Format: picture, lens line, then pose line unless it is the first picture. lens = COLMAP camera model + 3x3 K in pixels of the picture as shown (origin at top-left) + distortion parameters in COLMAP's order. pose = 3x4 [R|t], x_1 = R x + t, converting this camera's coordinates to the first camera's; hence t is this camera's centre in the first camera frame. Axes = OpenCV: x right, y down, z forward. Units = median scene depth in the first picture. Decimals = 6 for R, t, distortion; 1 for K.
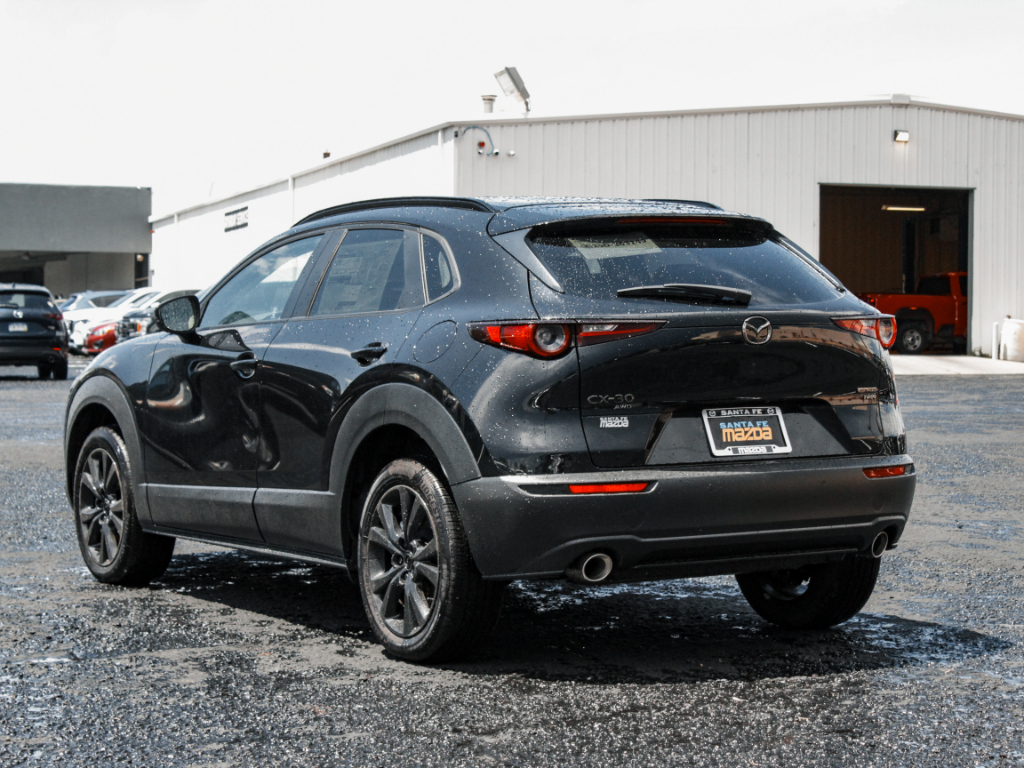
lens RADIAL K [[2923.0, 0, 512.0], [0, 2923.0, 384.0], [0, 0, 1]] dist [-0.165050, -0.607033]
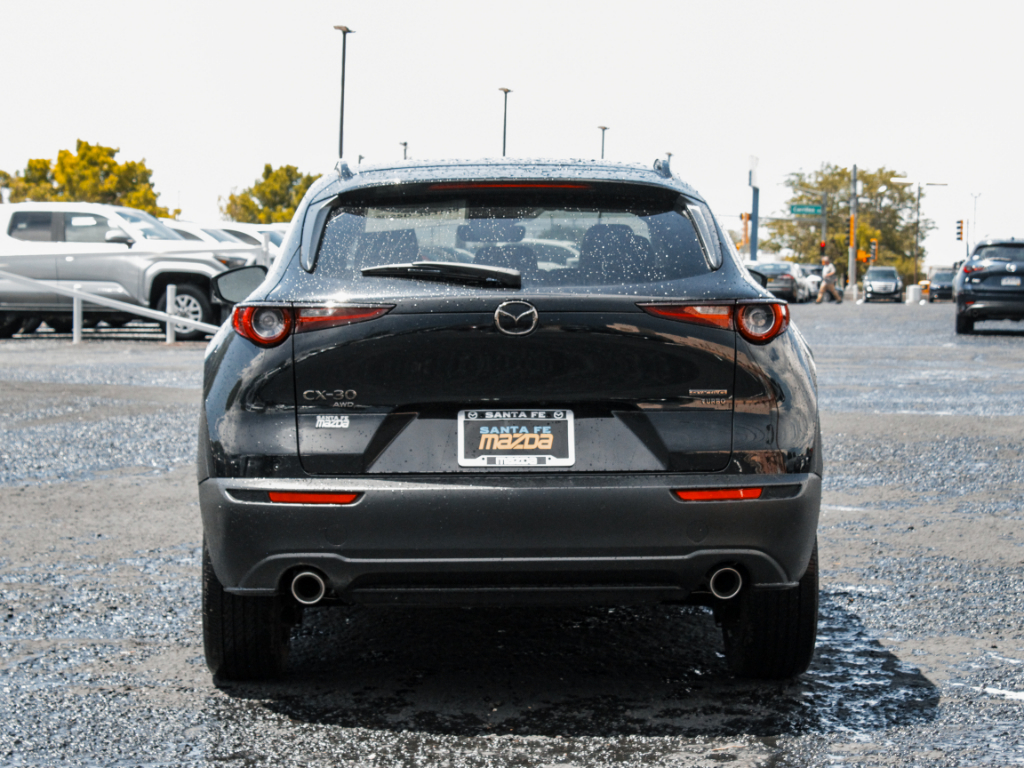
lens RADIAL K [[2923.0, 0, 512.0], [0, 2923.0, 384.0], [0, 0, 1]] dist [-0.165050, -0.607033]
pose [[0.859274, 0.032241, -0.510499, 0.508542], [-0.021780, 0.999413, 0.026458, -0.021568], [0.511052, -0.011616, 0.859471, 0.278352]]
